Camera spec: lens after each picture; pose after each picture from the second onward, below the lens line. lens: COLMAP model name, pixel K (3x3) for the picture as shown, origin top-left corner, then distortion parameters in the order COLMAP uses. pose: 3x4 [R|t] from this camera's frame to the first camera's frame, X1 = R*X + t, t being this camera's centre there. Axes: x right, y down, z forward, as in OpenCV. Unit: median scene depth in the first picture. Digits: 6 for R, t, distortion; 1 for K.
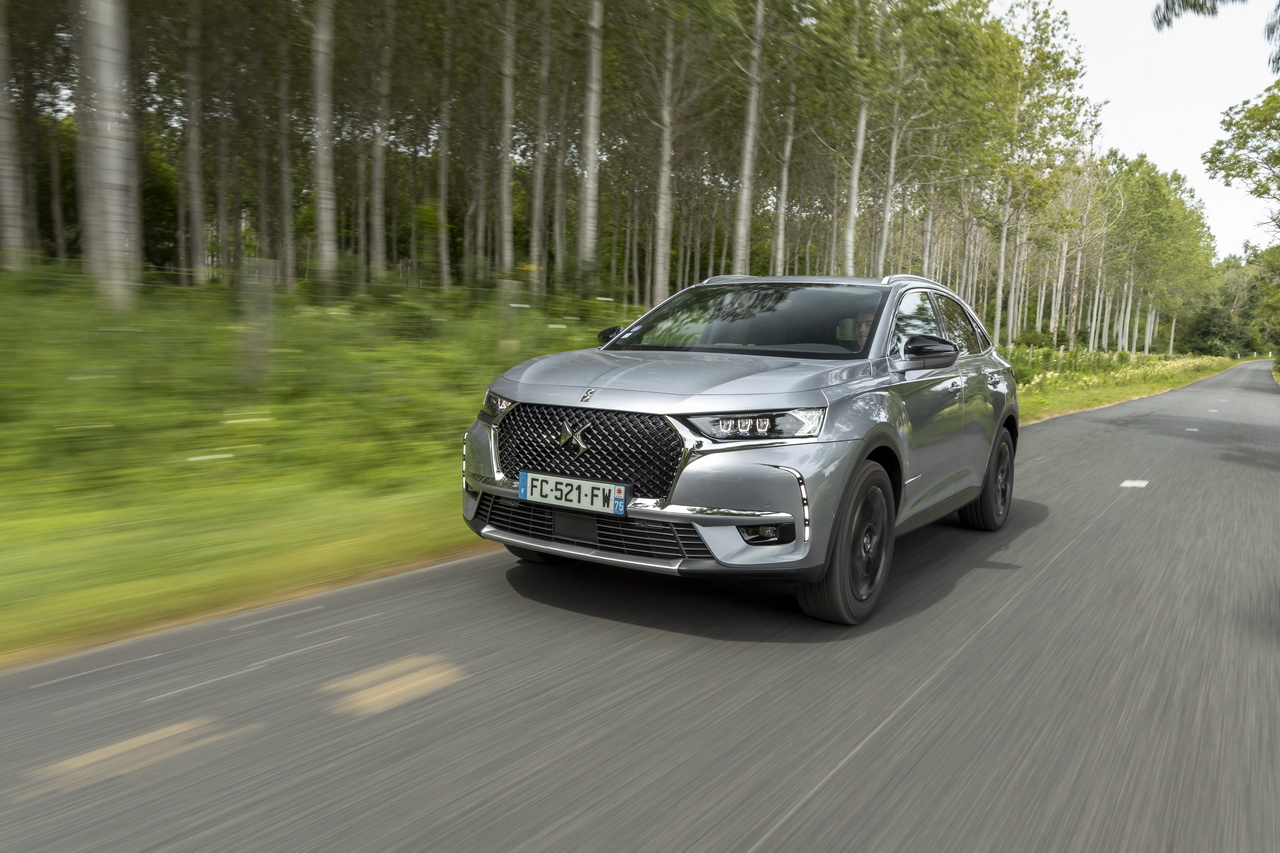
lens RADIAL K [[984.0, 0, 640.0], [0, 984.0, 426.5], [0, 0, 1]] dist [0.000521, 0.001606]
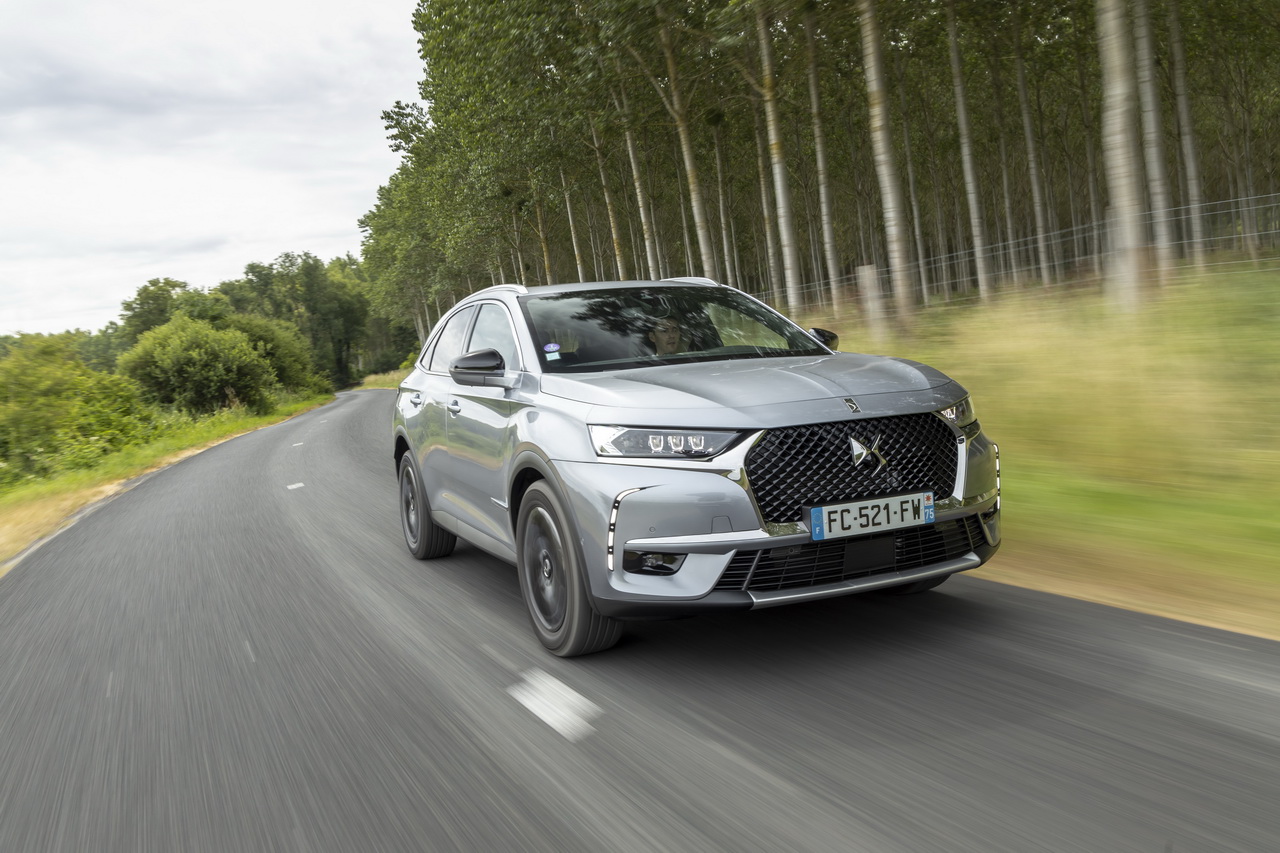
lens RADIAL K [[1059.6, 0, 640.0], [0, 1059.6, 426.5], [0, 0, 1]] dist [-0.002077, -0.001034]
pose [[0.534970, -0.130314, 0.834761, -0.961777], [0.163651, 0.985304, 0.048937, -0.091651], [-0.828870, 0.110429, 0.548434, 0.644427]]
